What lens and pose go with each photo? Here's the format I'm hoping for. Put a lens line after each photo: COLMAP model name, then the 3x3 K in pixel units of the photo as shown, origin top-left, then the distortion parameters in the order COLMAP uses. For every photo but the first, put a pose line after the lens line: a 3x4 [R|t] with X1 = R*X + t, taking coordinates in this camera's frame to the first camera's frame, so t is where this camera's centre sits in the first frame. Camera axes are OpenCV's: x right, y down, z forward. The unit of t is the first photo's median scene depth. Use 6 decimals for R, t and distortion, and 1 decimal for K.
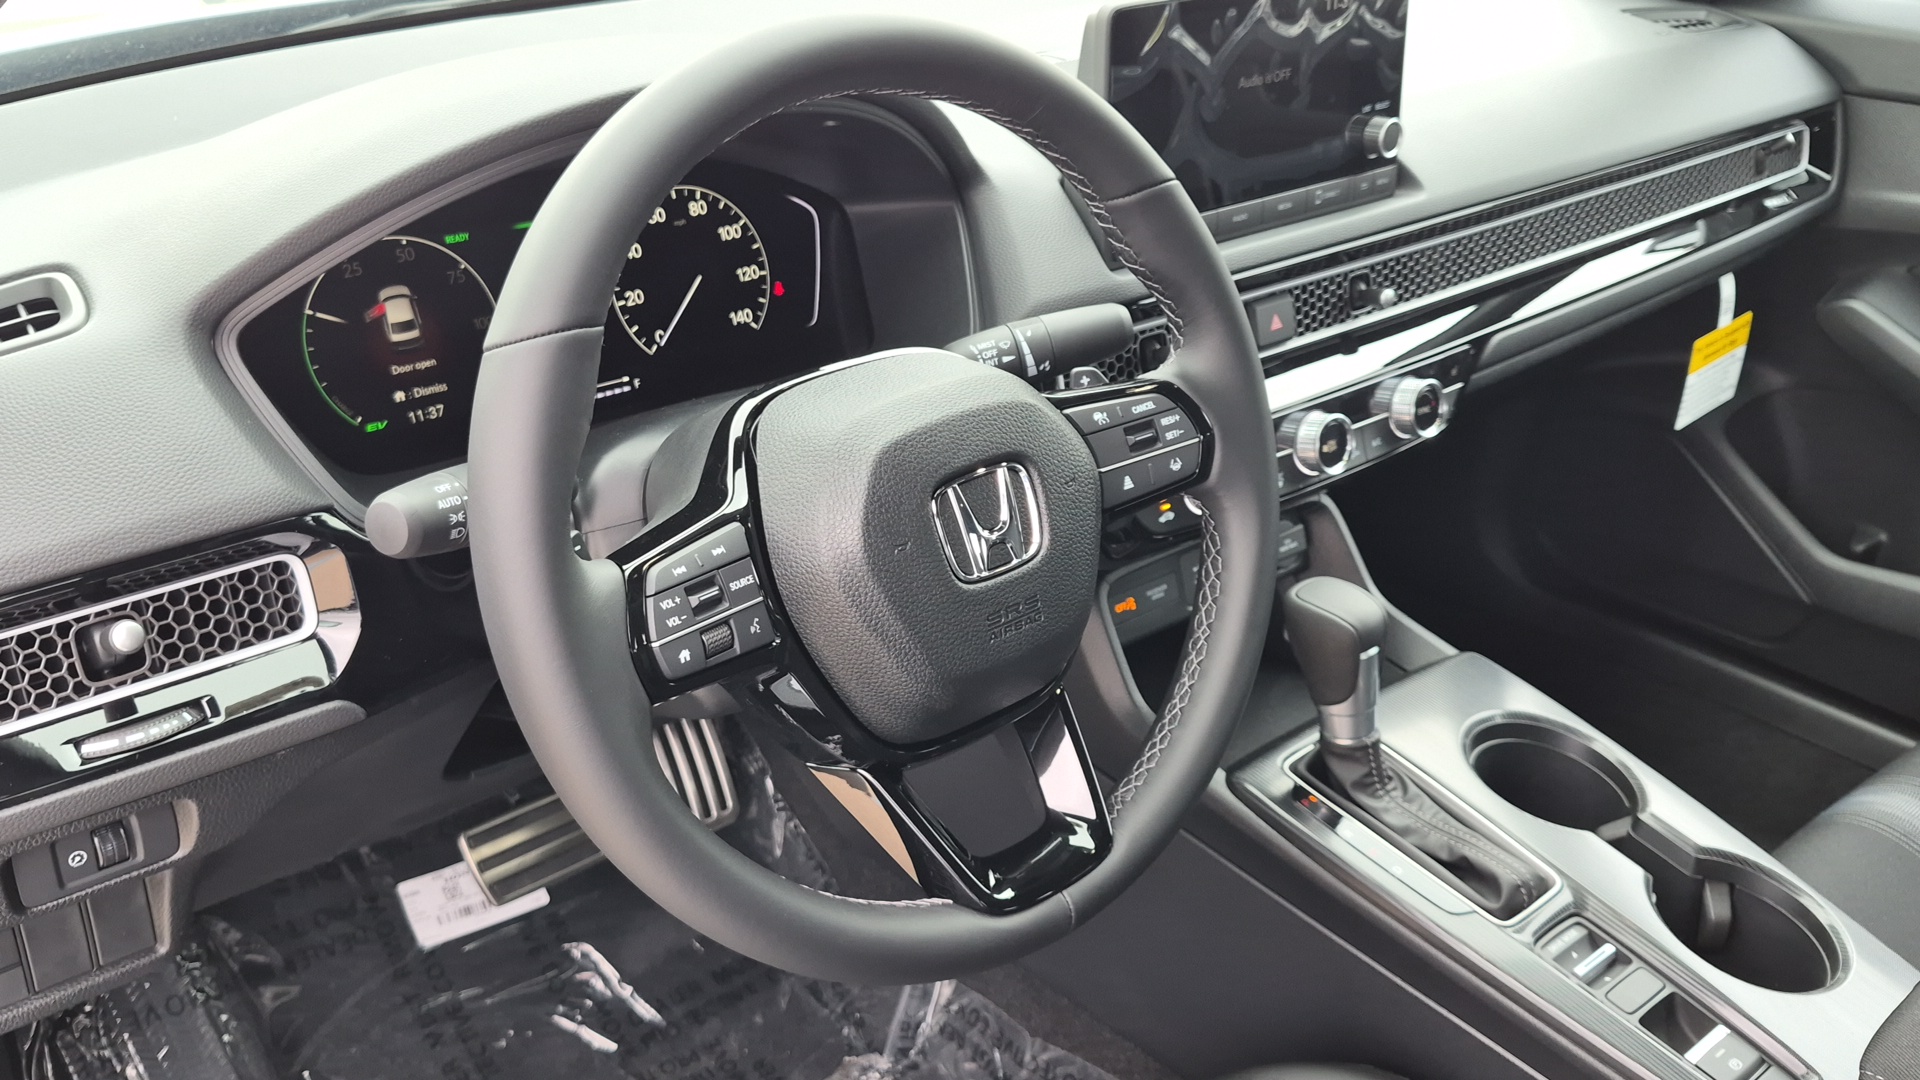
lens RADIAL K [[1770.2, 0, 951.5], [0, 1770.2, 534.5], [0, 0, 1]] dist [0.114875, 0.000000]
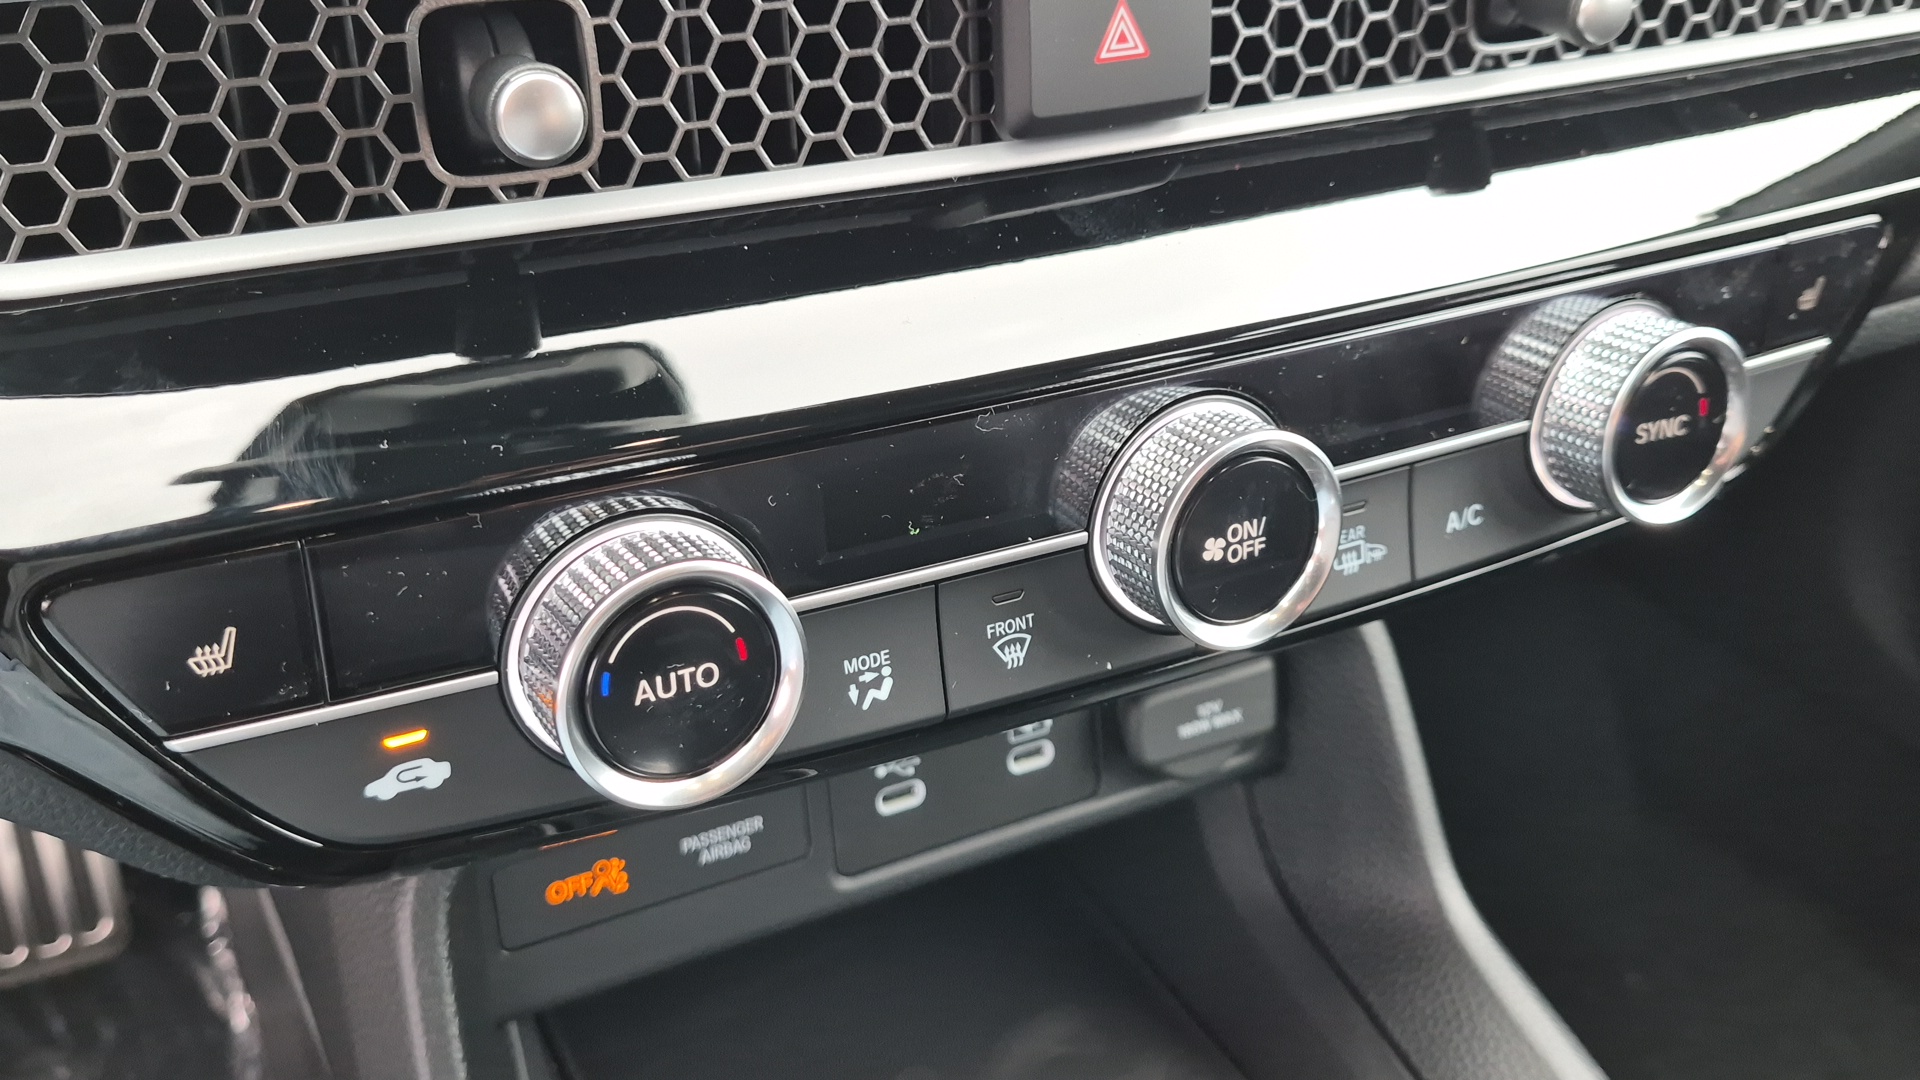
lens RADIAL K [[1912.8, 0, 974.6], [0, 1912.8, 546.9], [0, 0, 1]] dist [0.047335, 0.000000]
pose [[0.977324, 0.167325, -0.129767, 0.232692], [-0.147342, 0.977528, 0.150760, -0.094002], [0.152077, -0.128221, 0.980016, 0.788409]]
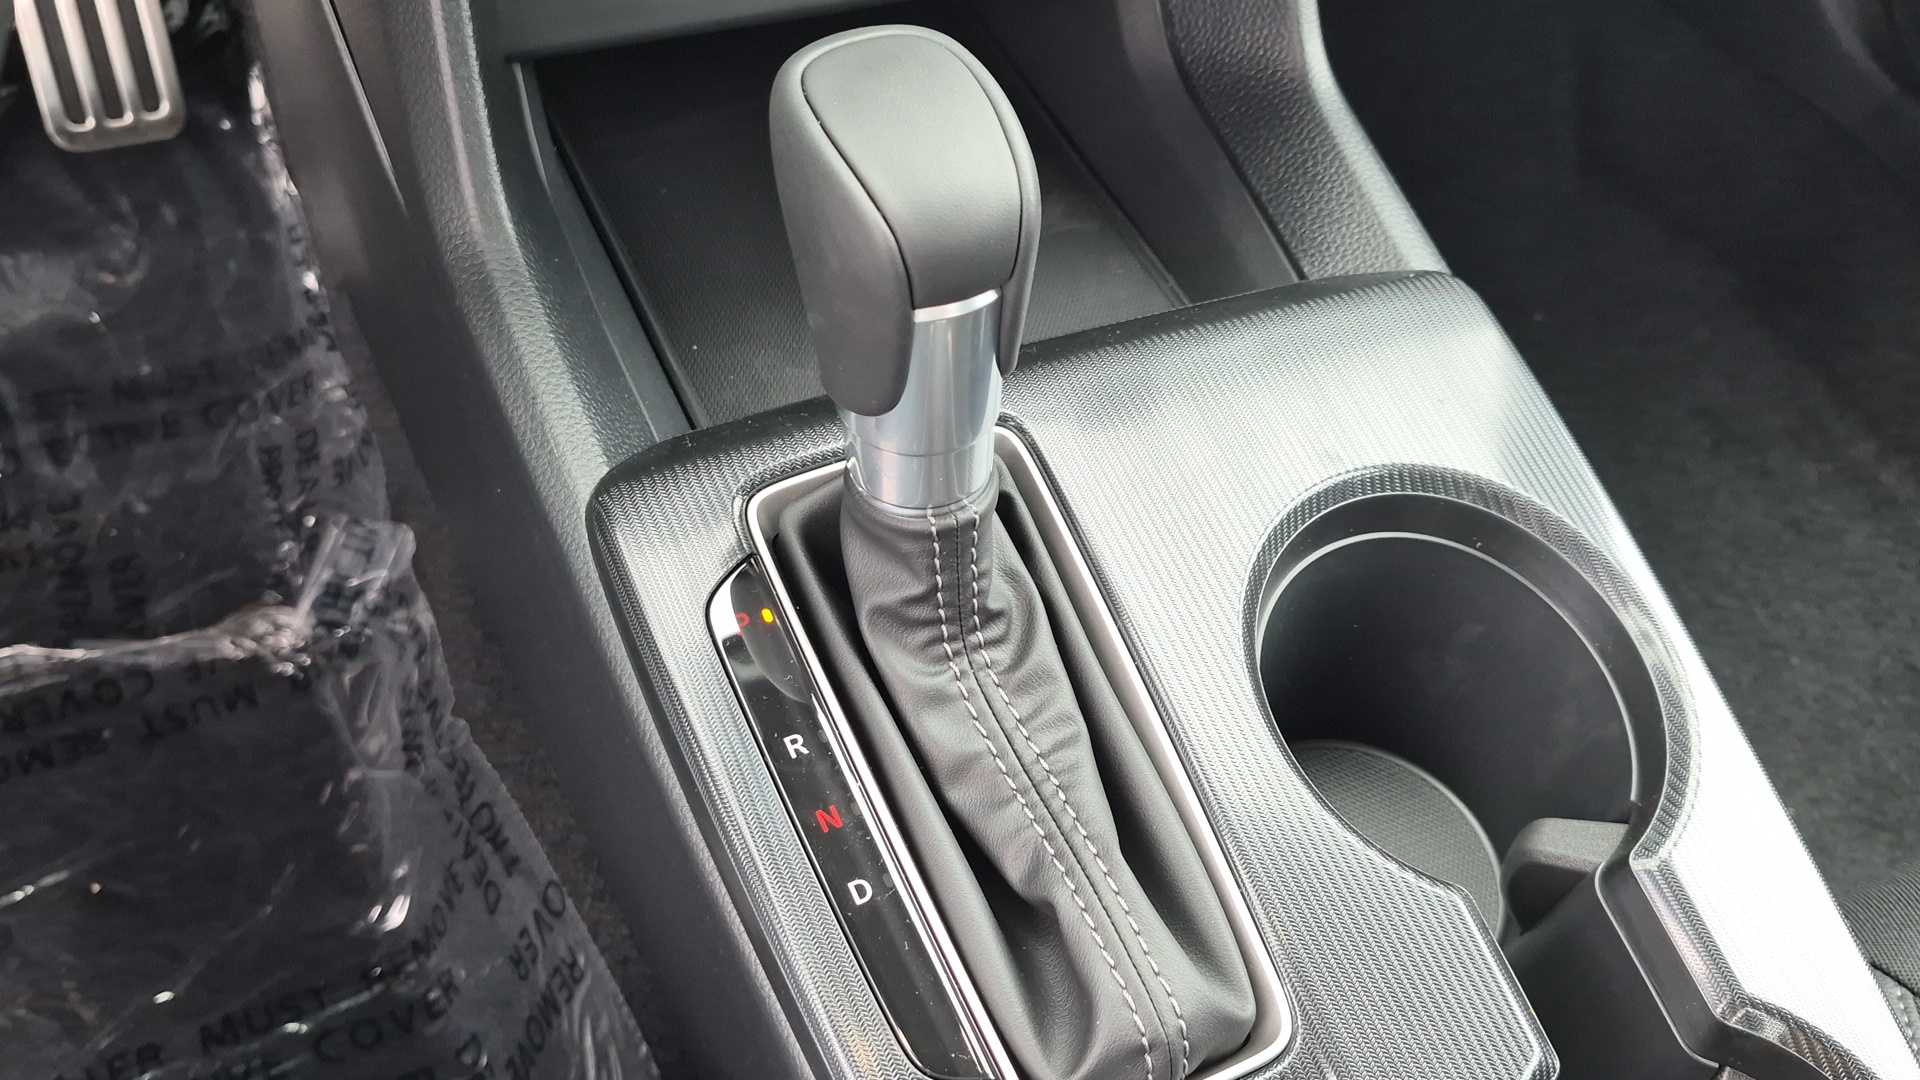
lens RADIAL K [[1912.8, 0, 957.2], [0, 1912.8, 552.4], [0, 0, 1]] dist [0.047335, 0.000000]
pose [[0.954712, 0.285199, -0.084772, 0.286751], [-0.225199, 0.878869, 0.420565, -0.044089], [0.194448, -0.382428, 0.903293, 0.686180]]
